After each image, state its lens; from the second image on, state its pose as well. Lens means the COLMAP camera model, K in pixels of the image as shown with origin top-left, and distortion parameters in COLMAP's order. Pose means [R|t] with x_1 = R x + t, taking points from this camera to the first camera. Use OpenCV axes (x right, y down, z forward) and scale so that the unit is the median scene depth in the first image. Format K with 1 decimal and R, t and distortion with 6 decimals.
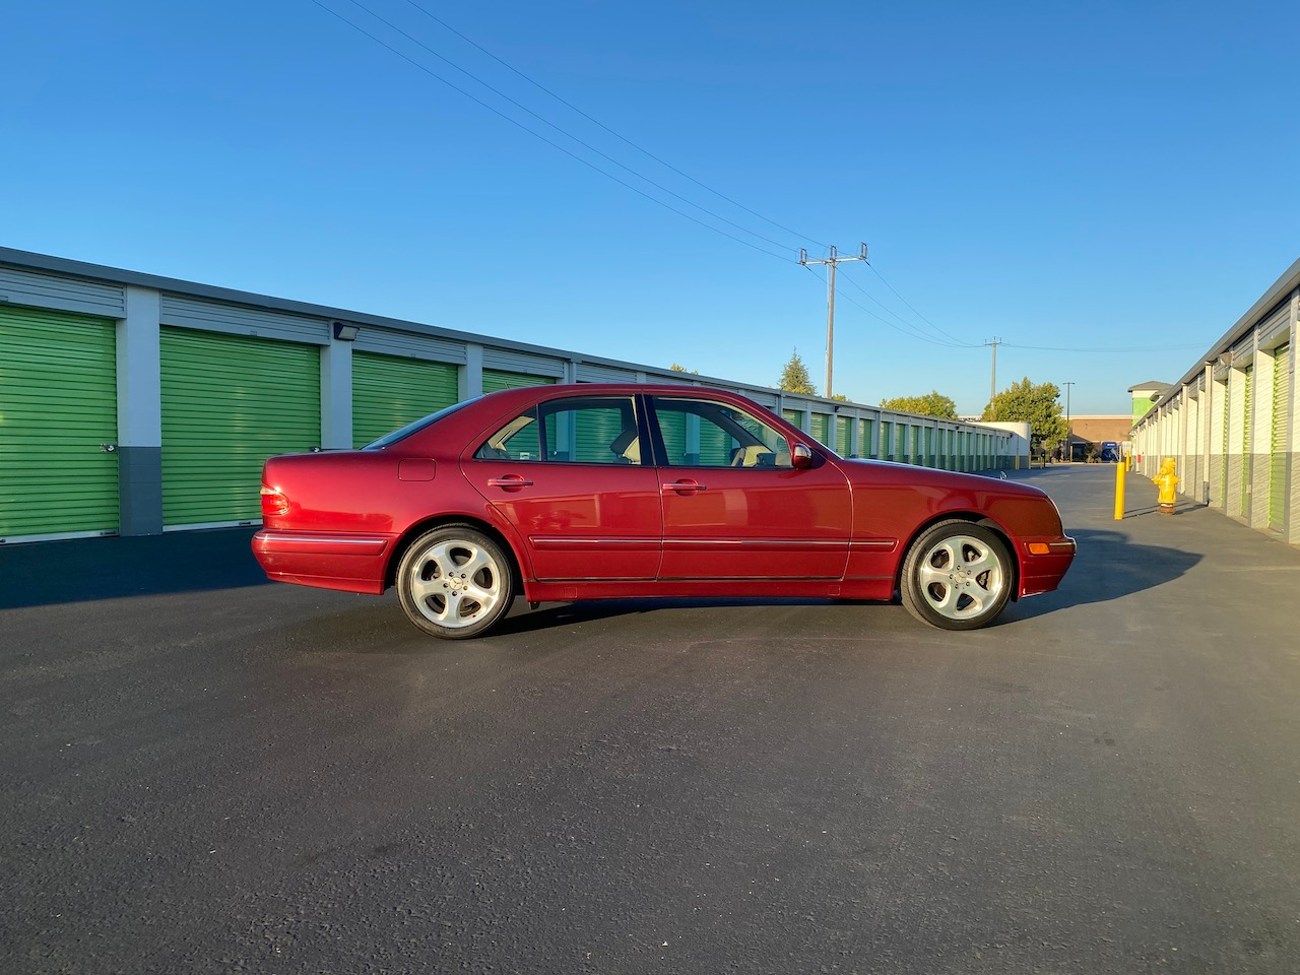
lens RADIAL K [[879.6, 0, 650.0], [0, 879.6, 487.5], [0, 0, 1]] dist [0.000529, -0.080165]
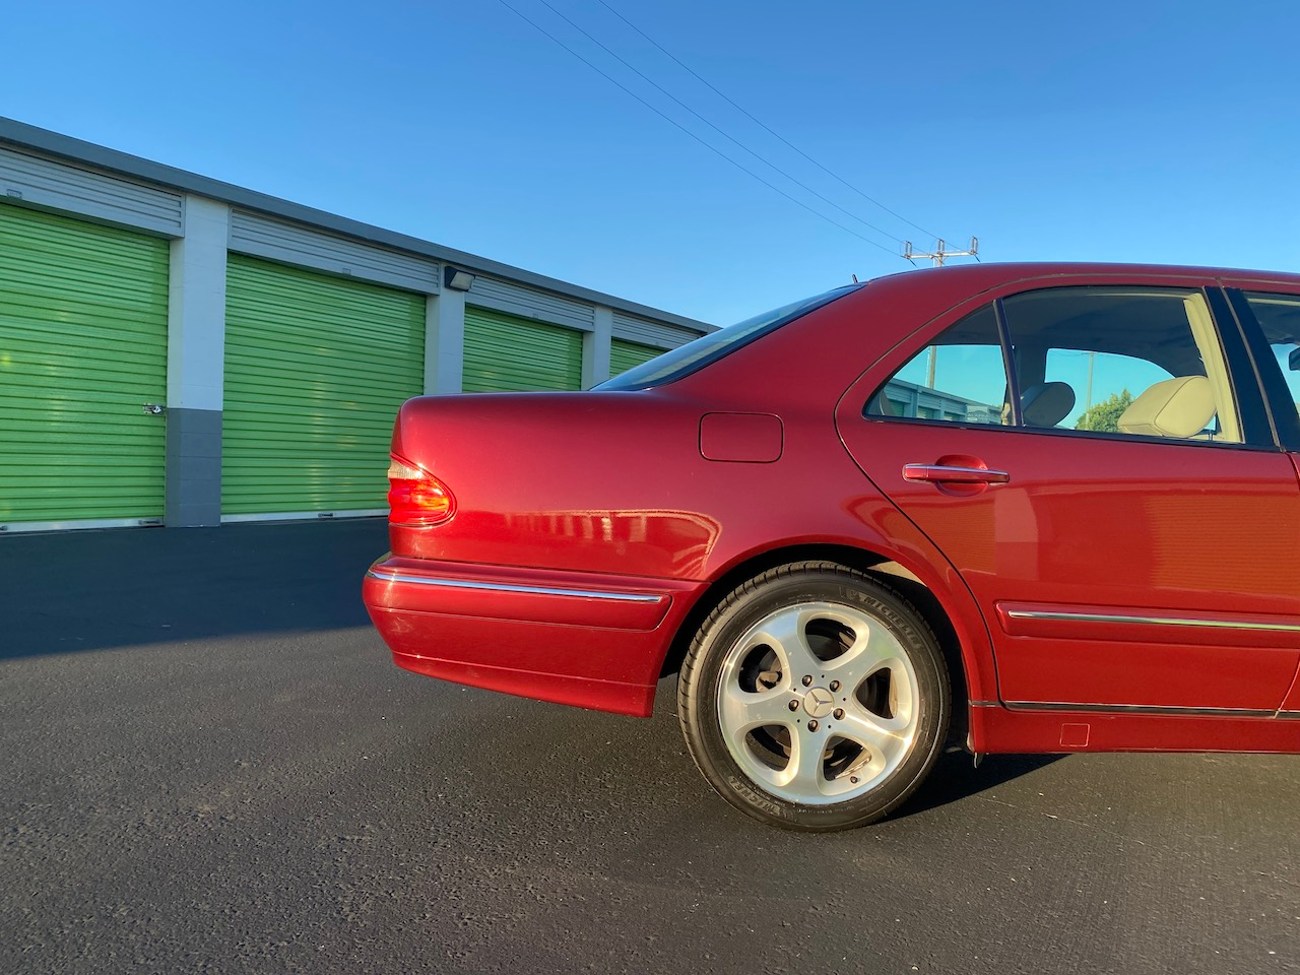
lens RADIAL K [[879.6, 0, 650.0], [0, 879.6, 487.5], [0, 0, 1]] dist [0.000529, -0.080165]
pose [[0.996422, 0.041069, -0.073869, -0.136675], [-0.041015, 0.999156, 0.002253, 0.002956], [0.073899, 0.000785, 0.997265, 0.279402]]
